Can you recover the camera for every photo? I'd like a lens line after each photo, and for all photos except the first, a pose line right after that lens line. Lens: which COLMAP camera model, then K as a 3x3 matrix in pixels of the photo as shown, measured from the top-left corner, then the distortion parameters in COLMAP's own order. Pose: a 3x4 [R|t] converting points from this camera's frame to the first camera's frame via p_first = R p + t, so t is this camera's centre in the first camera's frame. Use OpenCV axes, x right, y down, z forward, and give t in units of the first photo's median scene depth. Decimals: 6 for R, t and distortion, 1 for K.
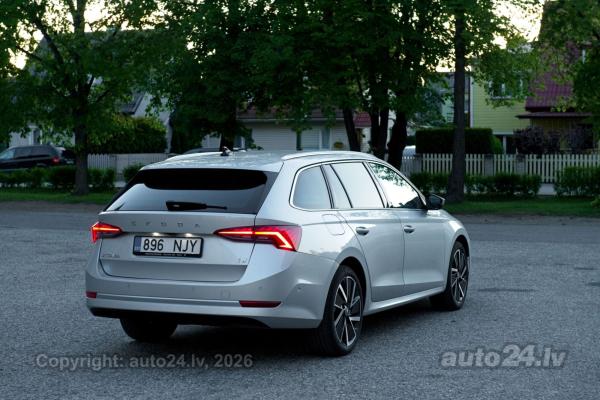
lens RADIAL K [[1118.9, 0, 300.0], [0, 1118.9, 200.0], [0, 0, 1]] dist [0.004808, 0.136168]
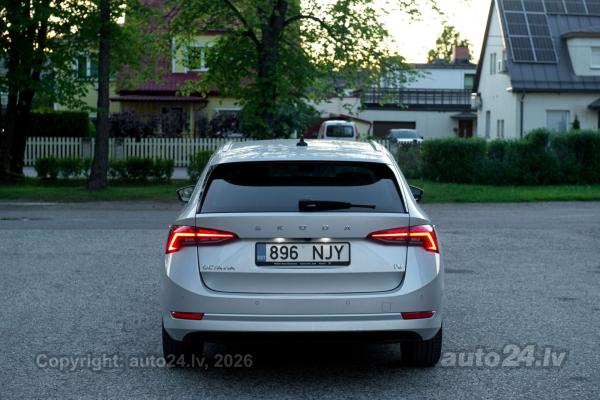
lens RADIAL K [[1118.9, 0, 300.0], [0, 1118.9, 200.0], [0, 0, 1]] dist [0.004808, 0.136168]
pose [[0.904569, -0.021924, 0.425764, -0.473939], [0.015203, 0.999701, 0.019177, -0.015306], [-0.426057, -0.010874, 0.904631, 0.233133]]
